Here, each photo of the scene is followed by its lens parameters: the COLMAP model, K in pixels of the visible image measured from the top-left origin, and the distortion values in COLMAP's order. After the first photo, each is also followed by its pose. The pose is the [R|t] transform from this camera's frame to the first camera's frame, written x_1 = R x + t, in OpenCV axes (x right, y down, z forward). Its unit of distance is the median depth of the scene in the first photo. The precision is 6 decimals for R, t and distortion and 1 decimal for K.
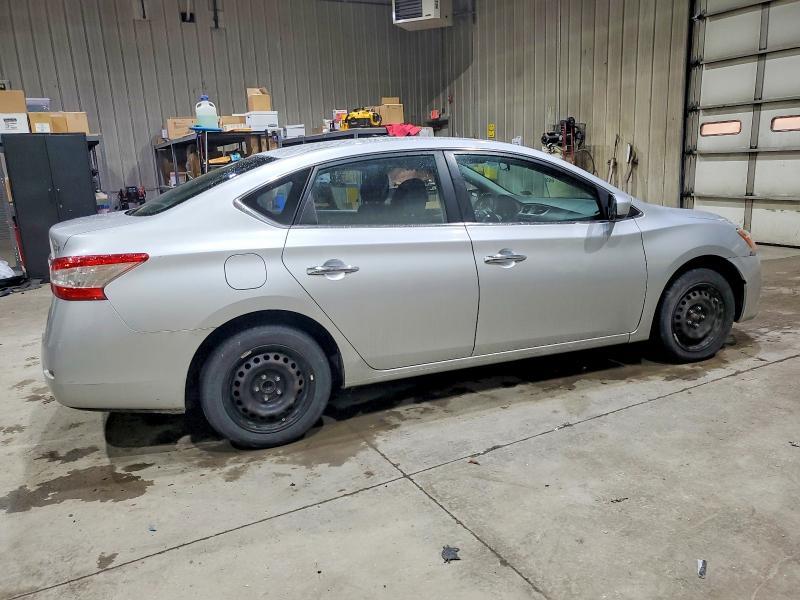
lens RADIAL K [[624.3, 0, 396.6], [0, 624.3, 300.8], [0, 0, 1]] dist [0.014957, -0.005452]
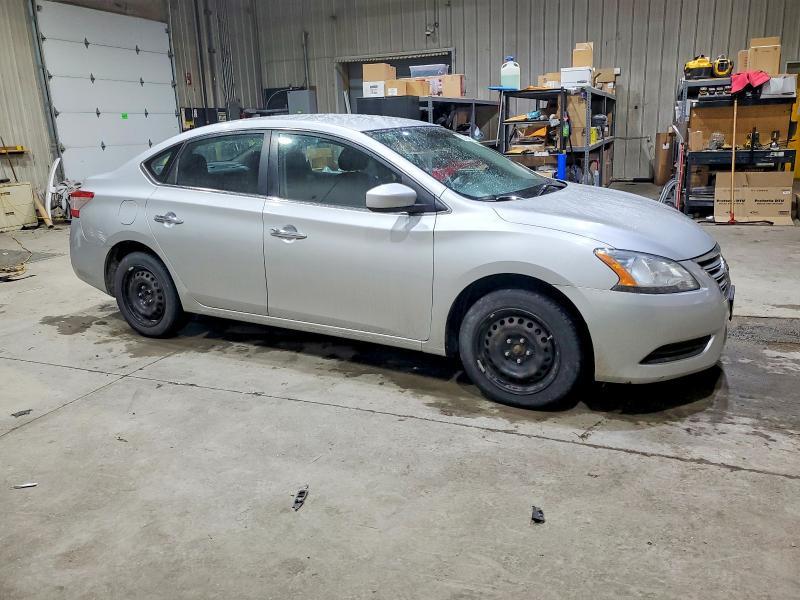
lens RADIAL K [[624.3, 0, 406.3], [0, 624.3, 296.2], [0, 0, 1]] dist [0.014957, -0.005452]
pose [[0.640992, 0.222730, -0.734521, 1.074666], [-0.165707, 0.974560, 0.150910, -0.153362], [0.749446, 0.024984, 0.661593, 0.431446]]
